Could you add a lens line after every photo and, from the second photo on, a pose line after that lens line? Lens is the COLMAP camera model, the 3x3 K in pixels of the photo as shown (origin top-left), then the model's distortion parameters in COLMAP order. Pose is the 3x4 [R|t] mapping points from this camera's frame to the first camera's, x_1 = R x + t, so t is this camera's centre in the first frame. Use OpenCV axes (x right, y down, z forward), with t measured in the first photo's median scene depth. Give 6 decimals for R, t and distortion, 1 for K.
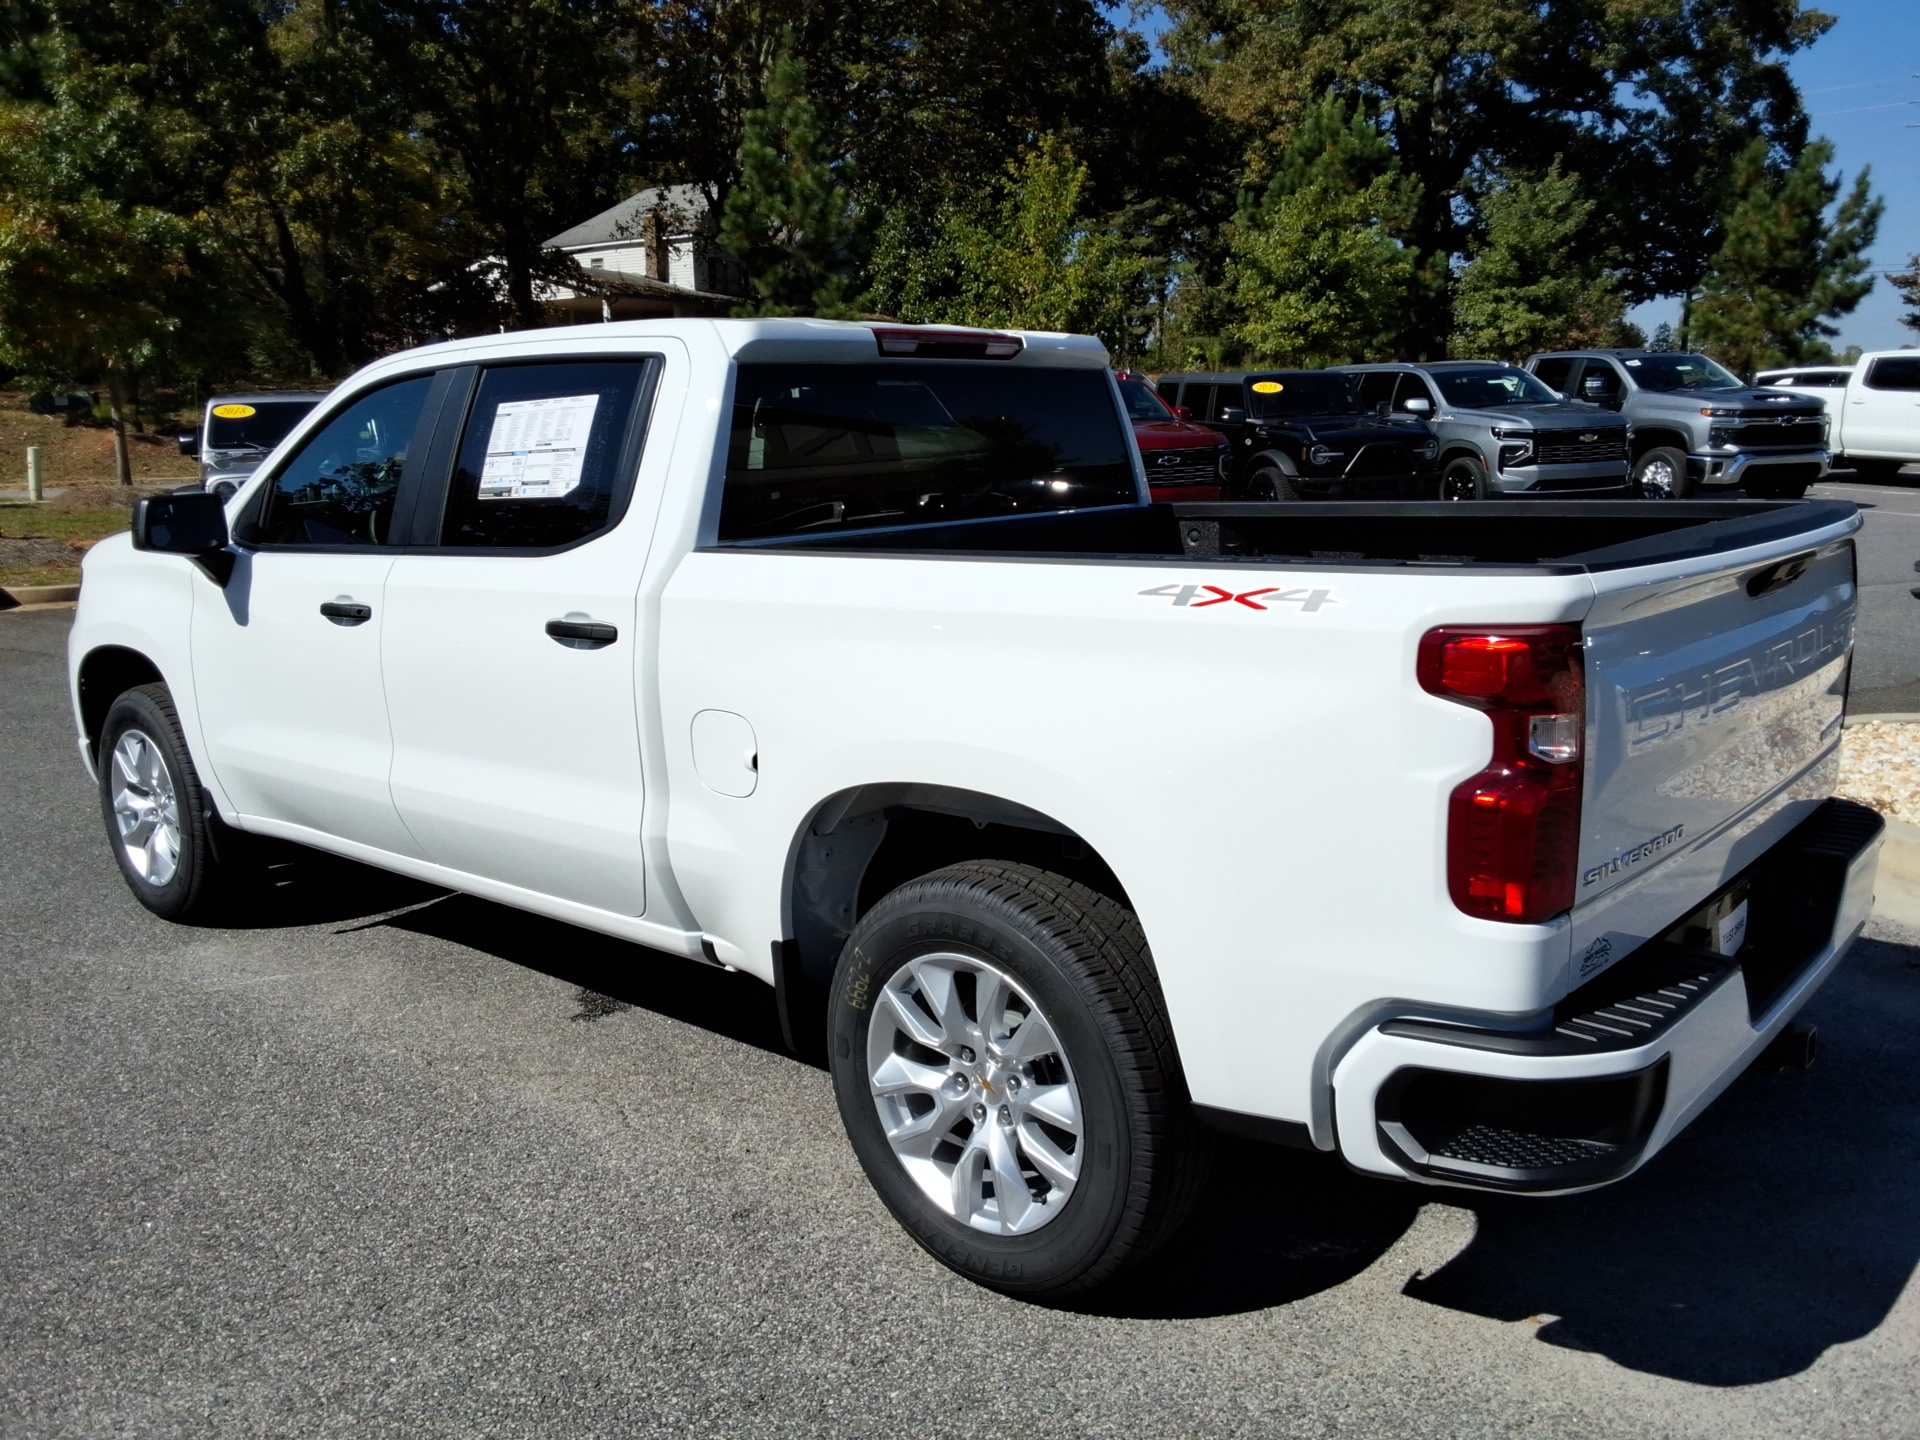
lens RADIAL K [[1546.2, 0, 970.9], [0, 1546.2, 718.4], [0, 0, 1]] dist [0.102049, -0.155623]
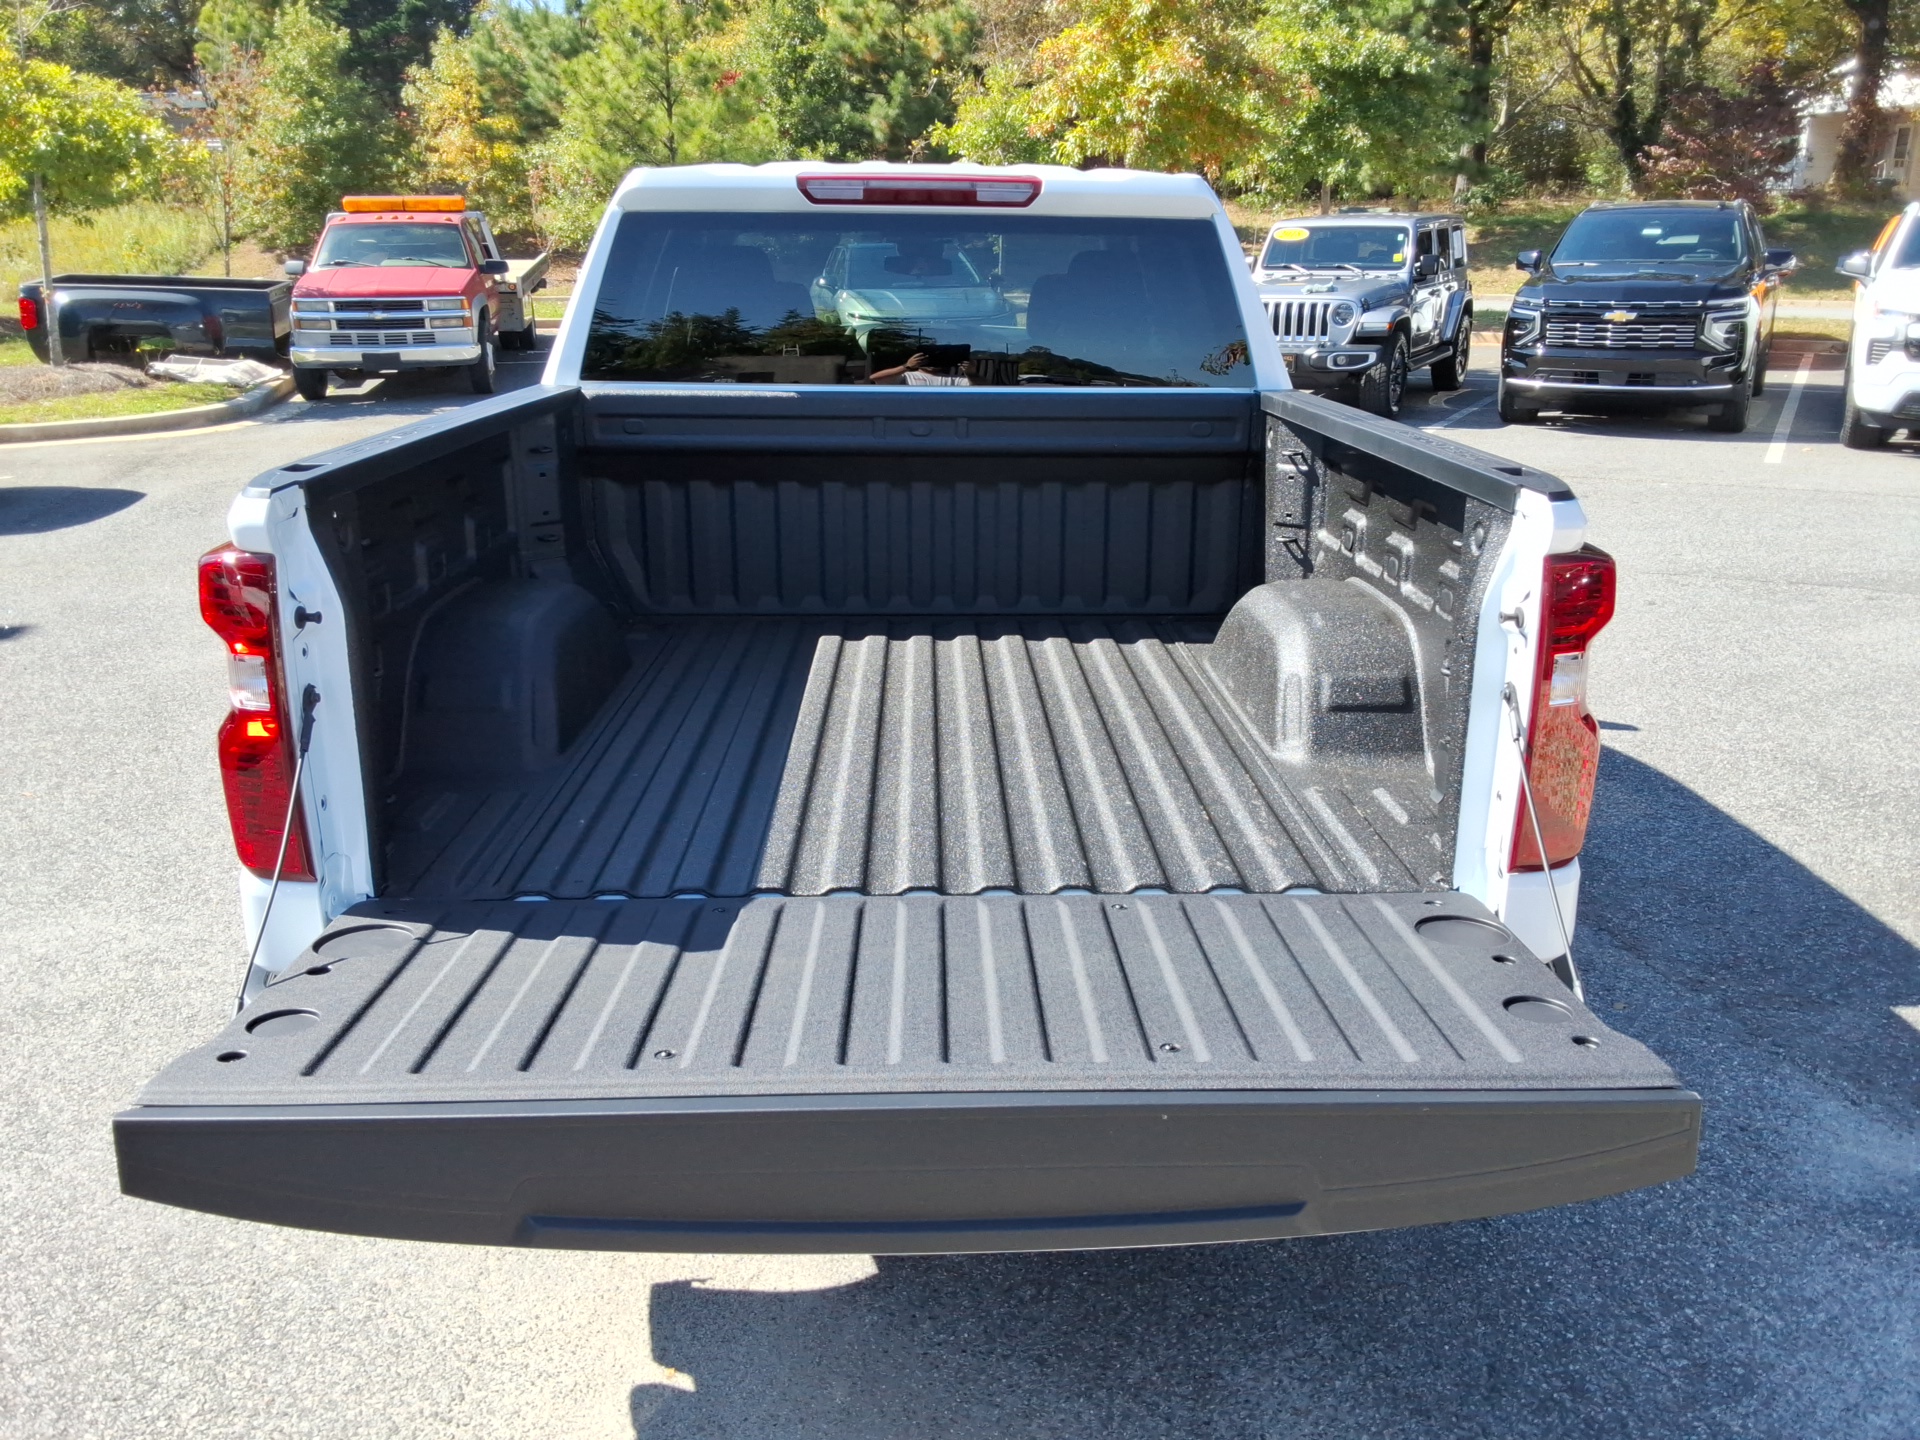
lens RADIAL K [[1546.2, 0, 978.4], [0, 1546.2, 717.1], [0, 0, 1]] dist [0.102049, -0.155623]
pose [[0.685520, 0.238027, -0.688045, 0.103854], [-0.161754, 0.971221, 0.174830, -0.015391], [0.709858, -0.008555, 0.704293, 0.054684]]
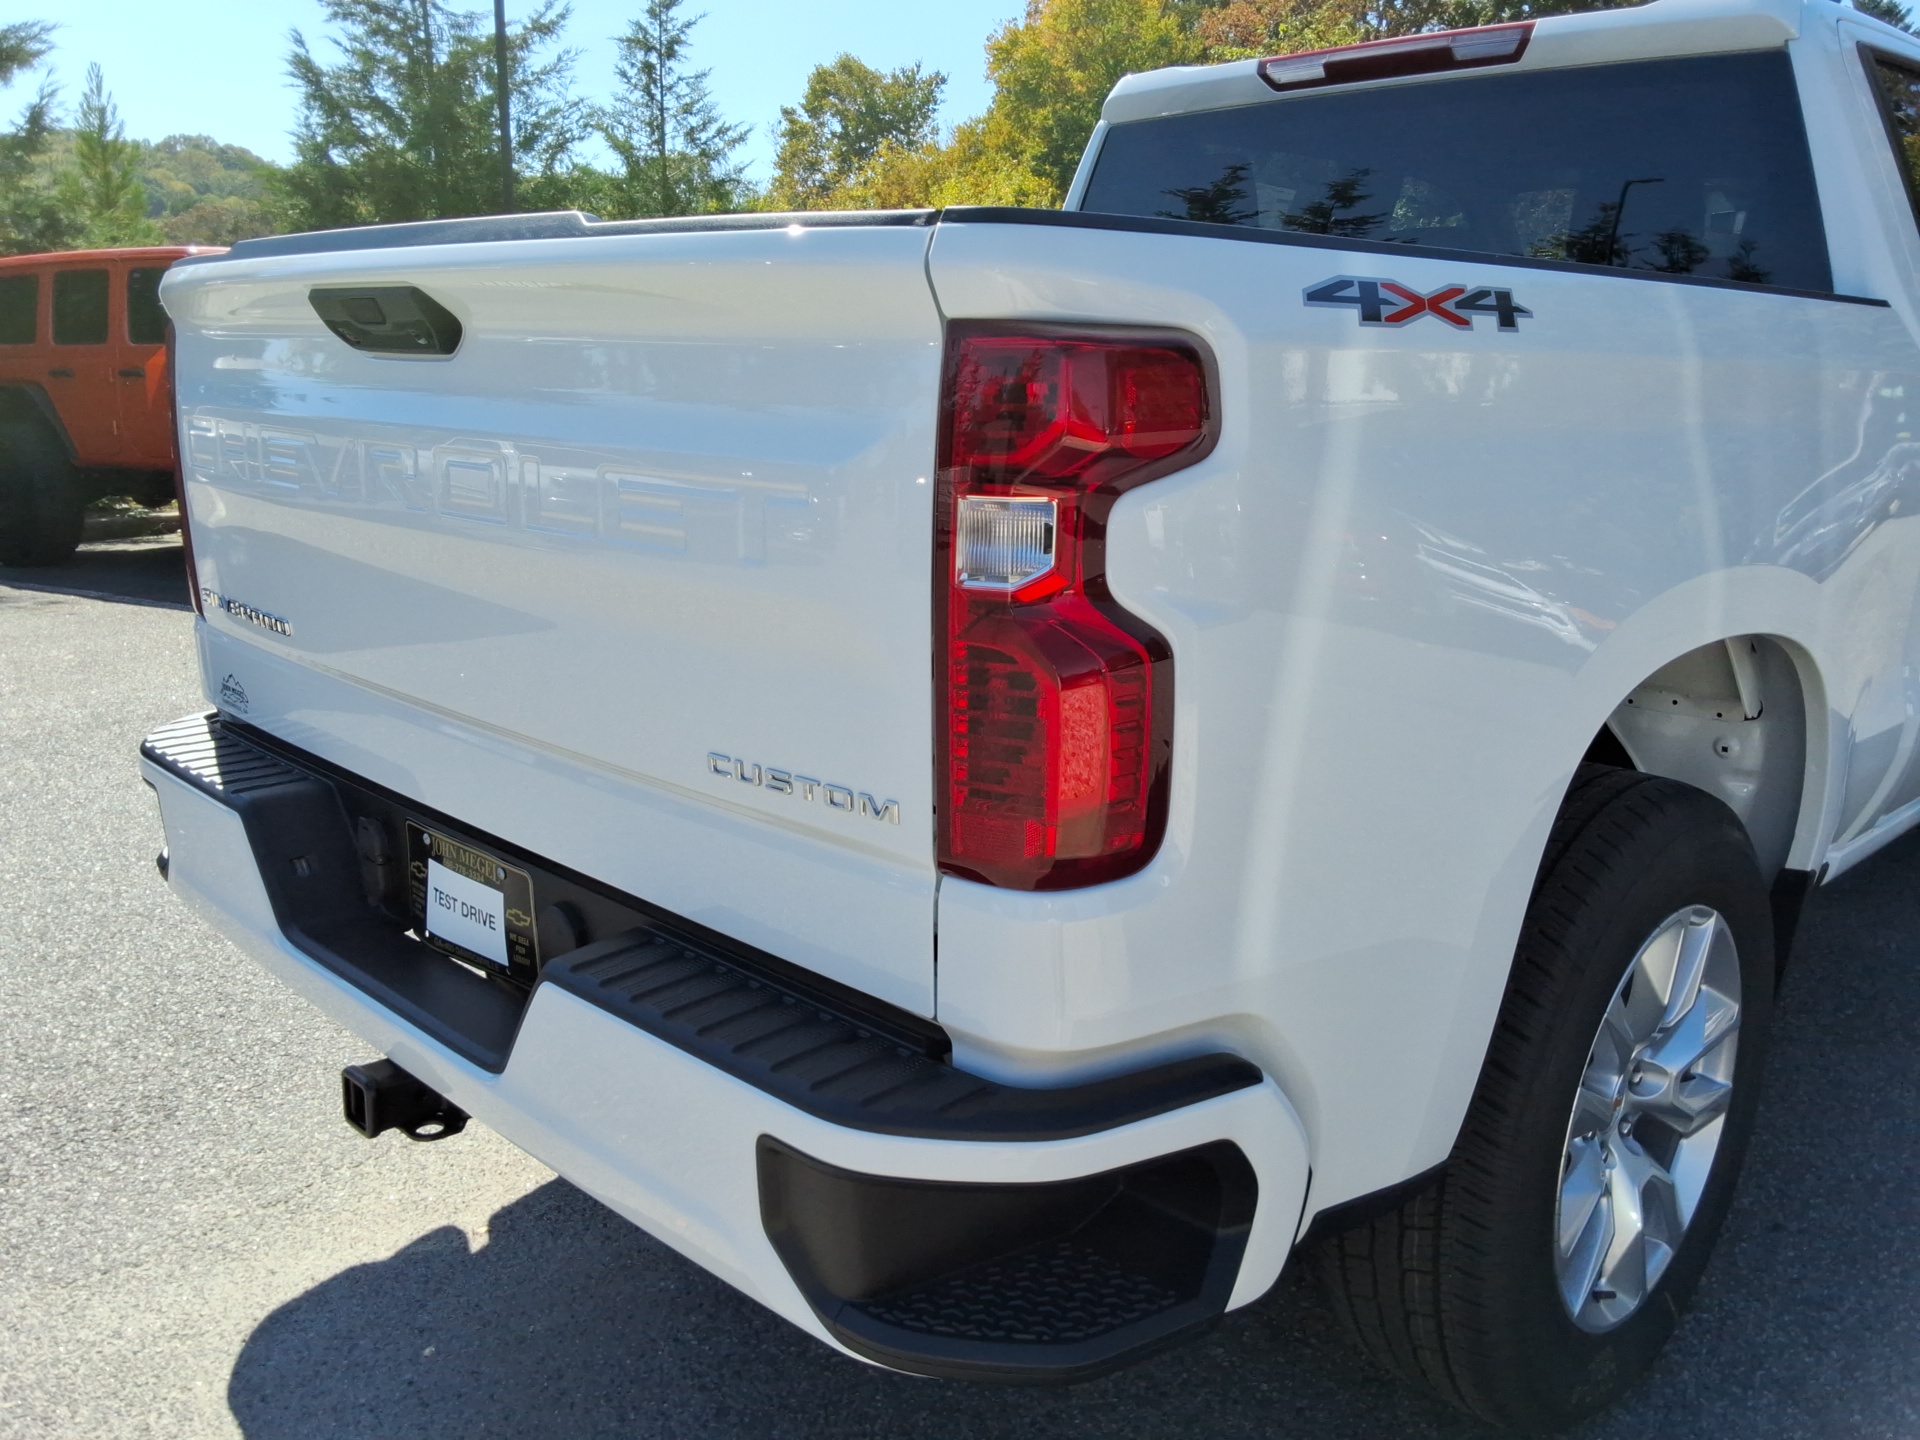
lens RADIAL K [[1546.2, 0, 969.5], [0, 1546.2, 718.0], [0, 0, 1]] dist [0.102049, -0.155623]
pose [[-0.067188, 0.256648, -0.964167, 0.113774], [-0.193536, 0.944644, 0.264937, -0.015446], [0.978790, 0.204402, -0.013798, 0.128071]]
